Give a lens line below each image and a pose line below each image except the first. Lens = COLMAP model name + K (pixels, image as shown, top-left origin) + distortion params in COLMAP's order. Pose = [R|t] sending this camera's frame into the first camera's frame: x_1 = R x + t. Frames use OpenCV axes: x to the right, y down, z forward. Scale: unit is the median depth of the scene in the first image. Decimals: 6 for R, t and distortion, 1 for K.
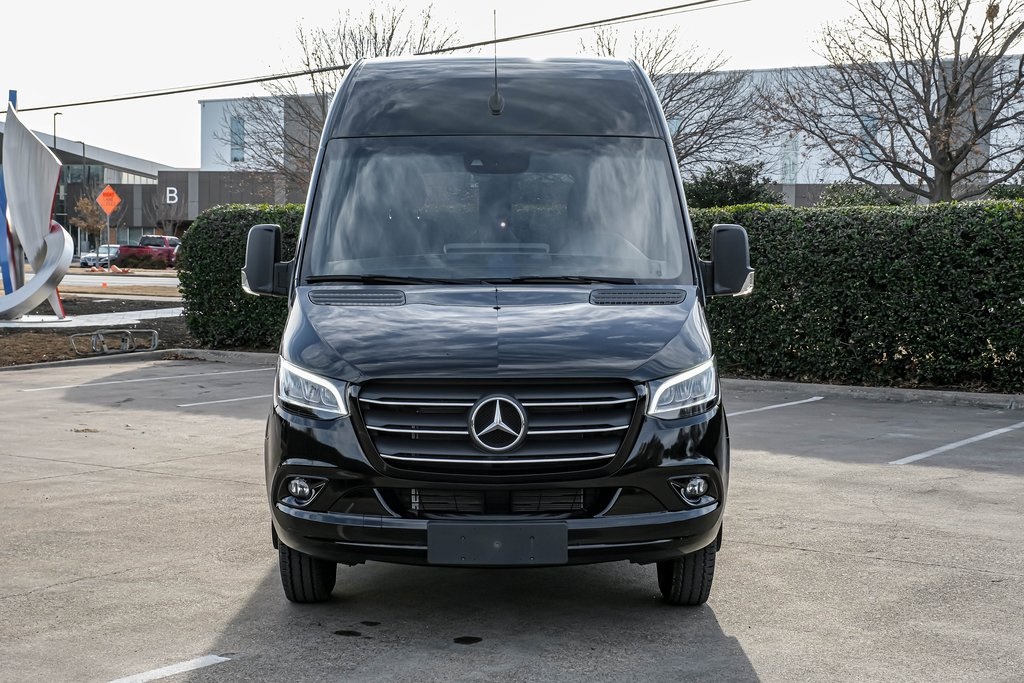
lens RADIAL K [[1420.3, 0, 512.0], [0, 1420.3, 341.5], [0, 0, 1]] dist [0.007697, 0.090598]
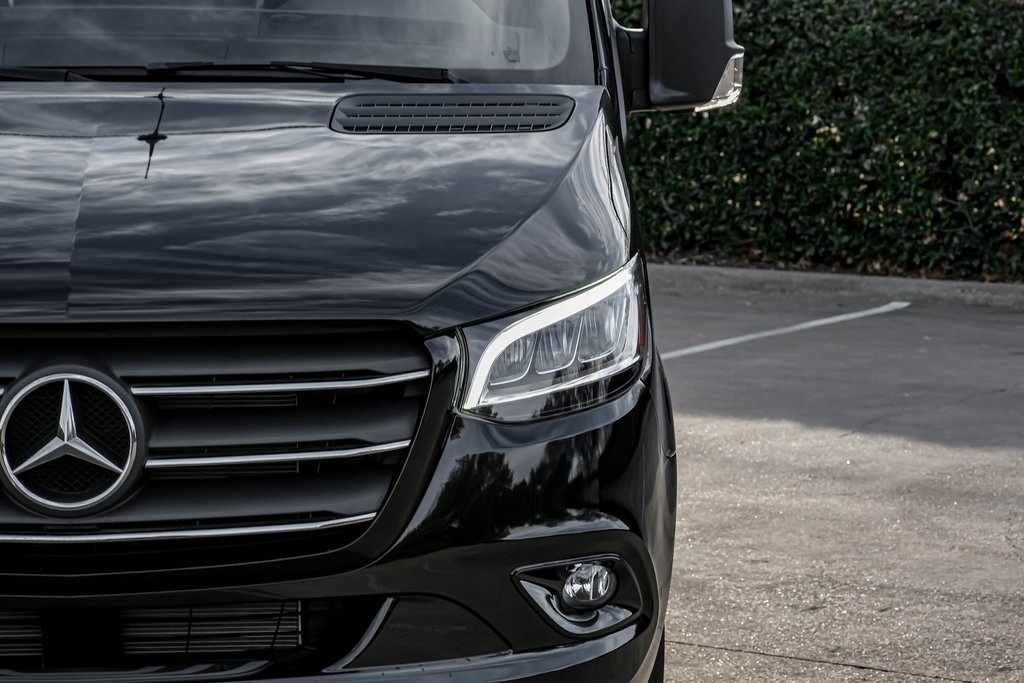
lens RADIAL K [[2652.5, 0, 512.0], [0, 2652.5, 341.5], [0, 0, 1]] dist [-0.015291, 0.994100]
pose [[0.997779, -0.005722, 0.066360, 0.027692], [0.002103, 0.998514, 0.054463, -0.003682], [-0.066573, -0.054202, 0.996308, 0.120112]]
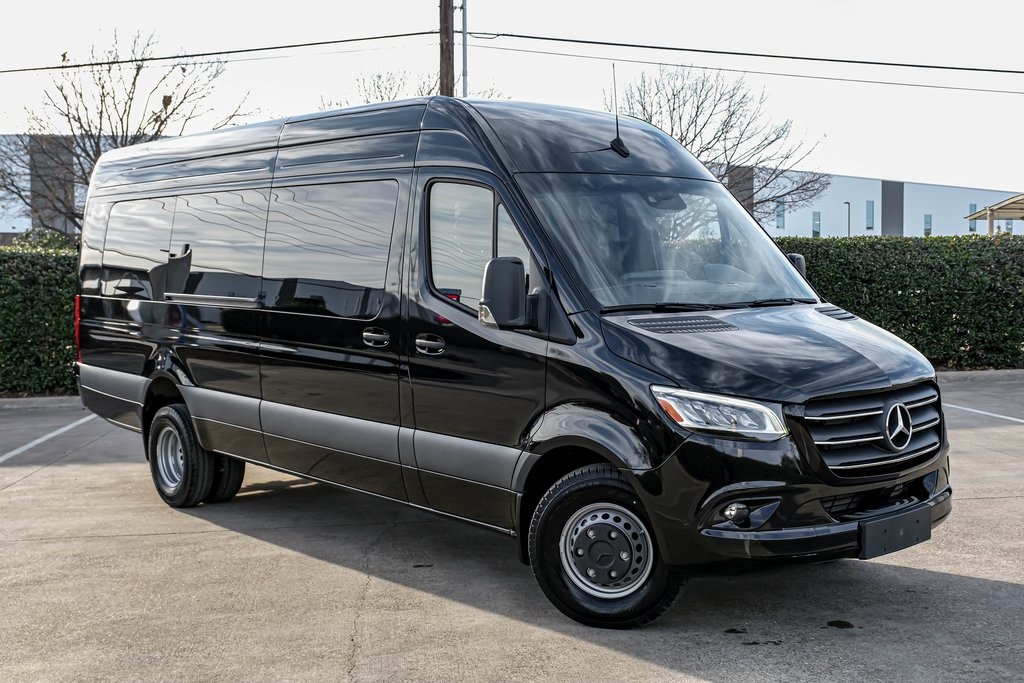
lens RADIAL K [[1077.2, 0, 512.0], [0, 1077.2, 341.5], [0, 0, 1]] dist [-0.002818, -0.002790]
pose [[0.778571, -0.050737, 0.625502, -0.346420], [0.057508, 0.998301, 0.009396, -0.015912], [-0.624915, 0.028656, 0.780166, 0.227837]]
